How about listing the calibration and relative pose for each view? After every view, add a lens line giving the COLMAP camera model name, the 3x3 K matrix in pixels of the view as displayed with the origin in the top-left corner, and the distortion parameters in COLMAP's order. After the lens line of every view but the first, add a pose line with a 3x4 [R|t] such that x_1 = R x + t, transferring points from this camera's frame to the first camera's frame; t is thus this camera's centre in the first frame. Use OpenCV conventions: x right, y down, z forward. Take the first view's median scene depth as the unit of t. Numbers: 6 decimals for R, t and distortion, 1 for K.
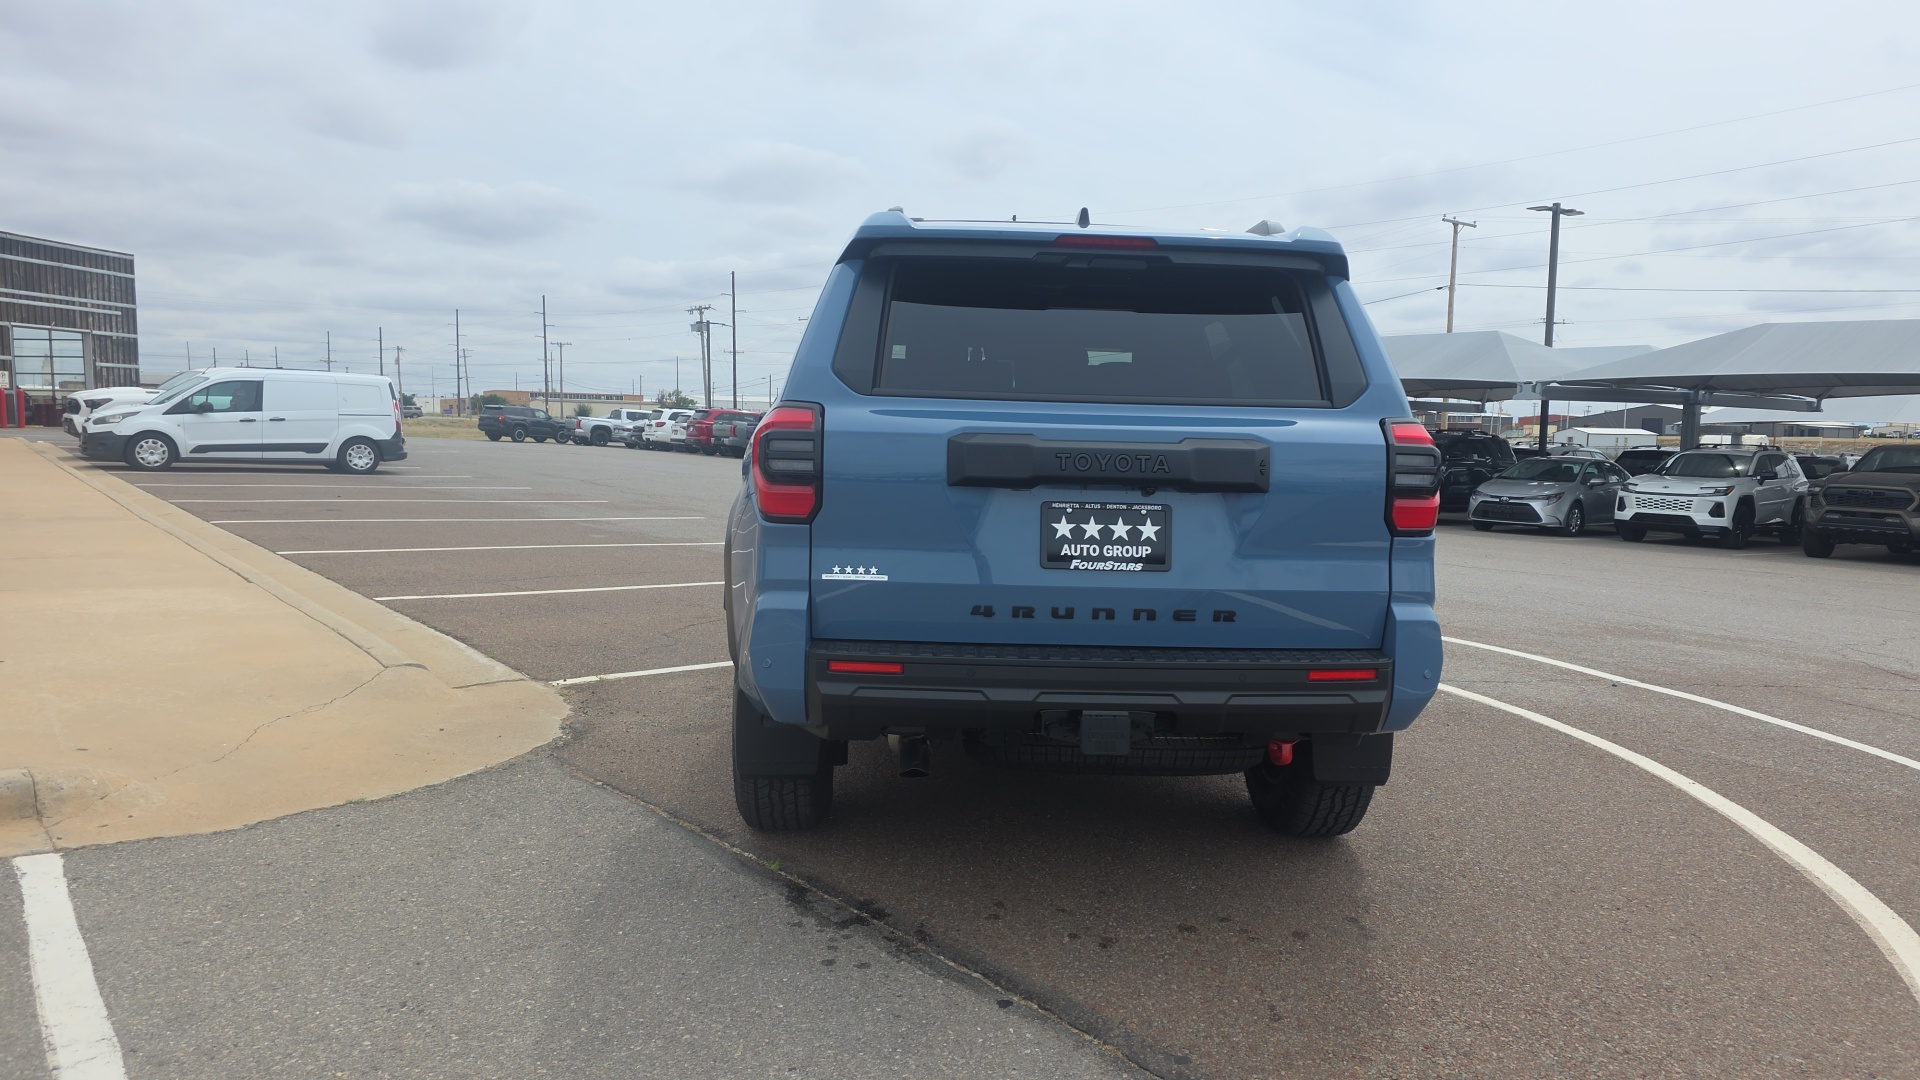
lens RADIAL K [[1357.8, 0, 990.4], [0, 1357.8, 533.4], [0, 0, 1]] dist [0.093190, -0.094598]
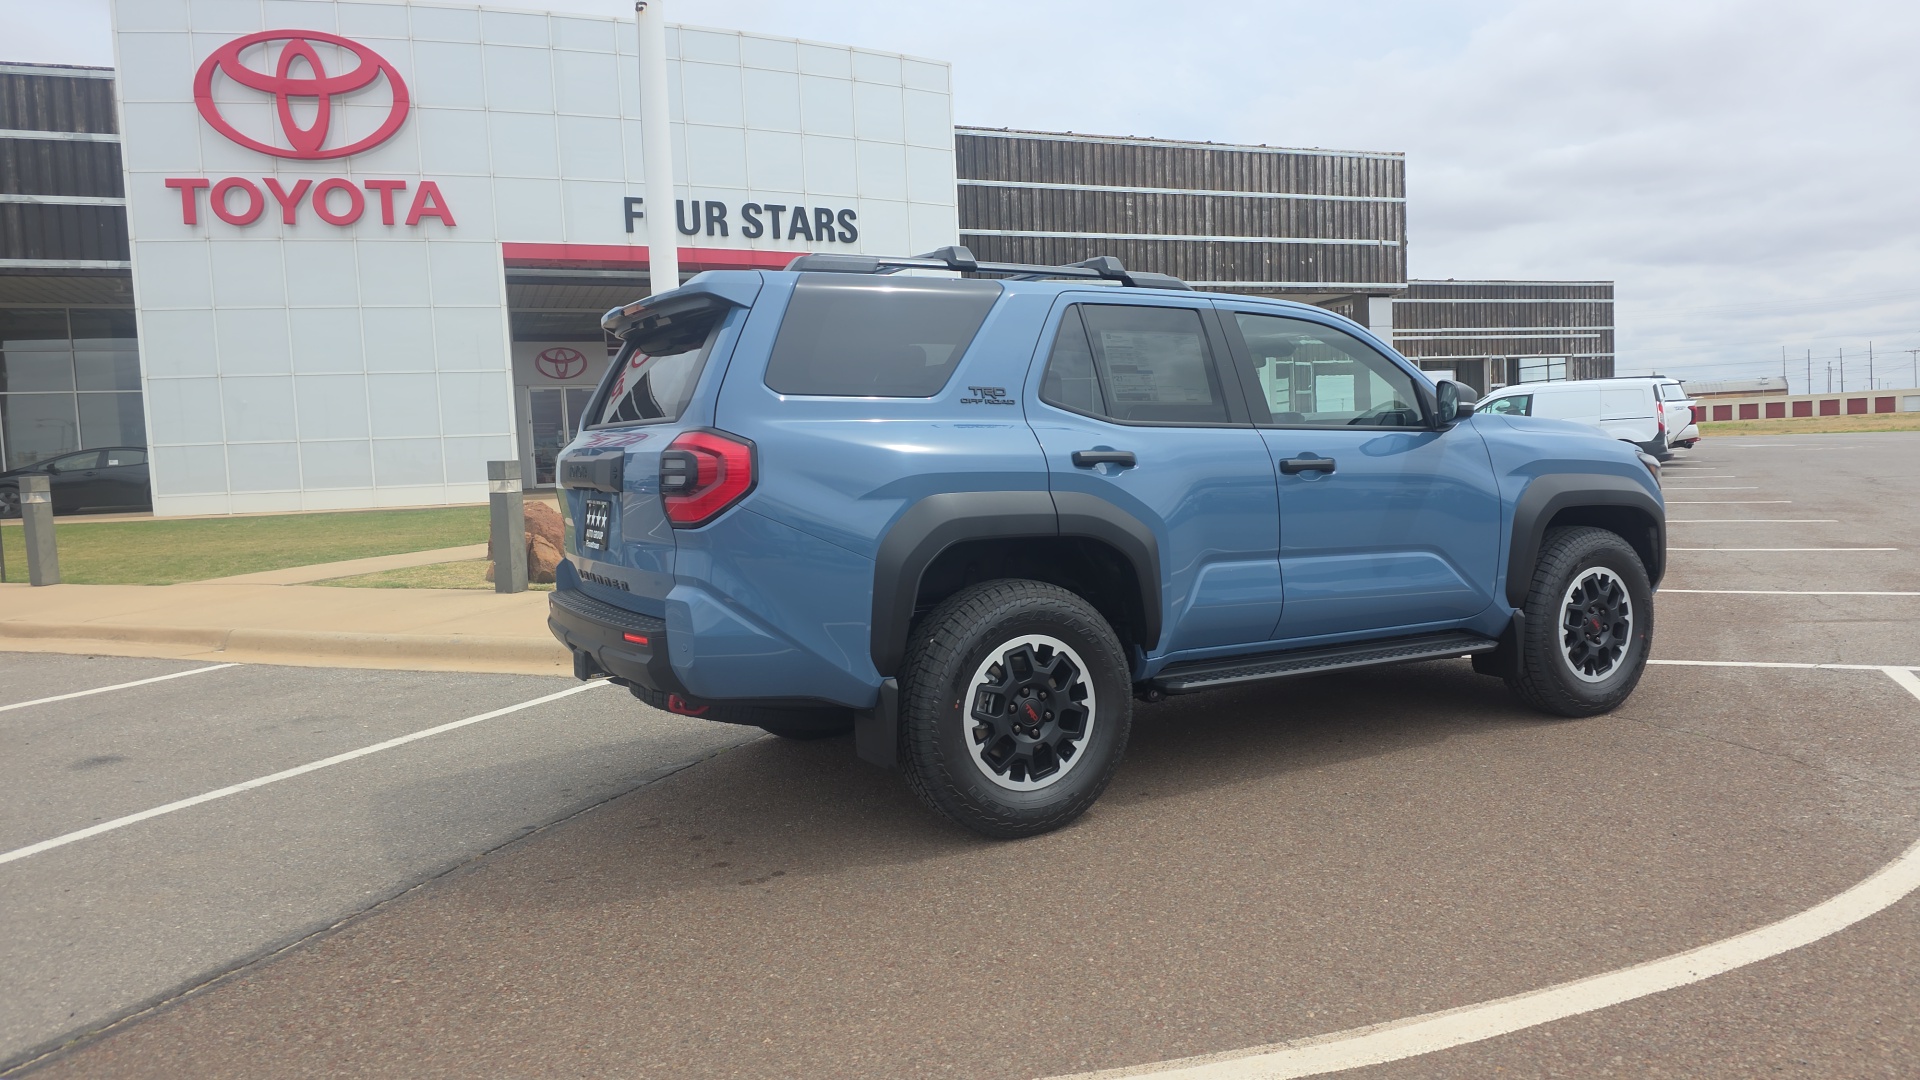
lens RADIAL K [[1359.3, 0, 999.0], [0, 1359.3, 542.9], [0, 0, 1]] dist [0.102689, -0.116030]
pose [[0.408289, 0.026154, -0.912478, 0.201845], [-0.021685, 0.999585, 0.018947, -0.001905], [0.912595, 0.012051, 0.408687, 0.105571]]
